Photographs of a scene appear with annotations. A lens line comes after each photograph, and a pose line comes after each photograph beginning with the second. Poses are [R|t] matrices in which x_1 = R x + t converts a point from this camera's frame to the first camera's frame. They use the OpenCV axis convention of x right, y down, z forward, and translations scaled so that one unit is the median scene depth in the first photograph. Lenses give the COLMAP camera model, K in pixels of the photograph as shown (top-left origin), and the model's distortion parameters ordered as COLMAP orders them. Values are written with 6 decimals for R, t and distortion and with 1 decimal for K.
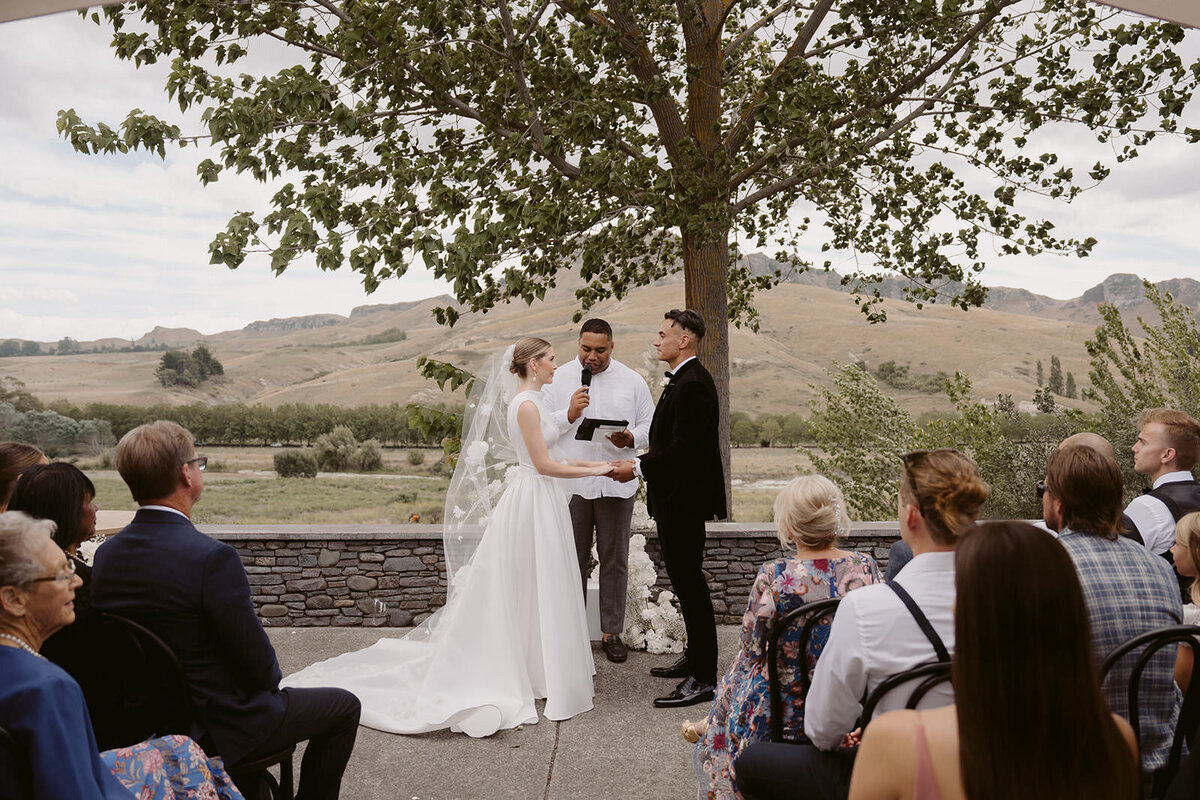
lens RADIAL K [[1103.5, 0, 602.7], [0, 1103.5, 405.7], [0, 0, 1]] dist [0.015804, 0.000000]
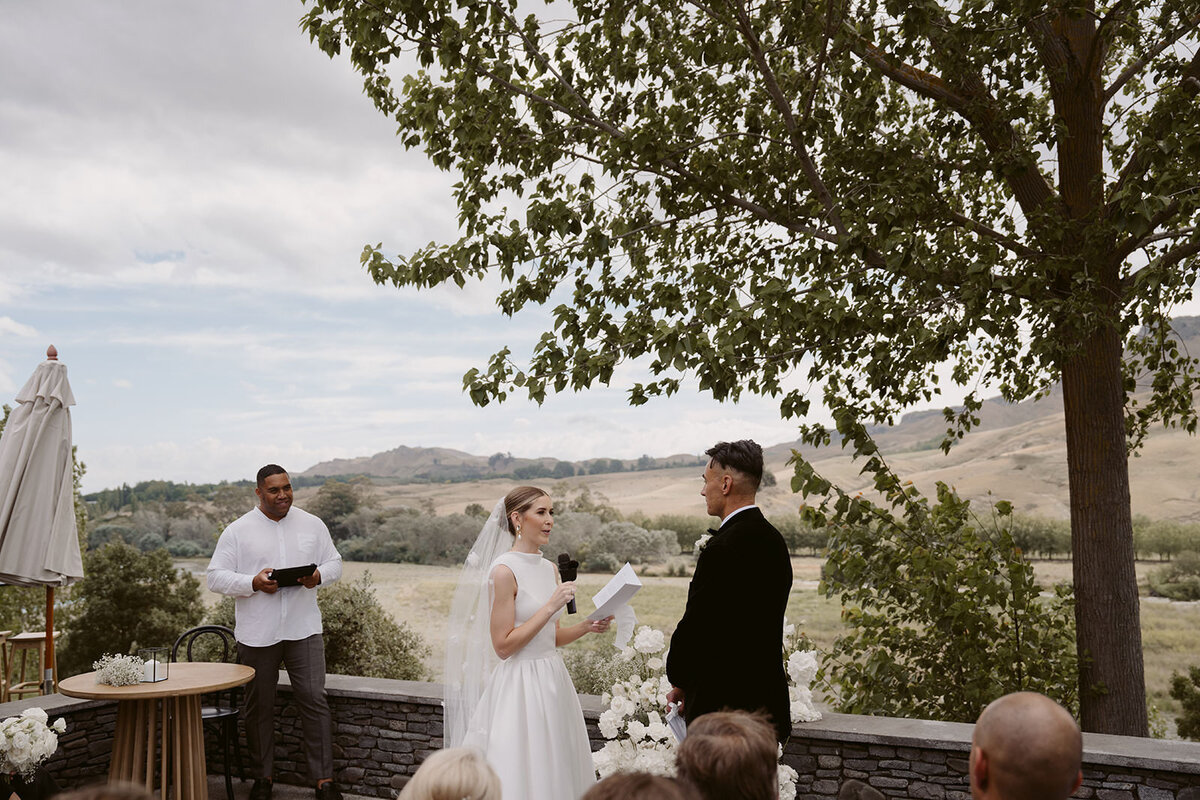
lens RADIAL K [[1101.0, 0, 597.4], [0, 1101.0, 399.1], [0, 0, 1]] dist [0.011829, 0.000000]
pose [[0.869717, -0.060401, -0.489842, 0.268478], [0.009964, 0.994430, -0.104929, -0.027627], [0.493451, 0.086377, 0.865474, 0.230958]]
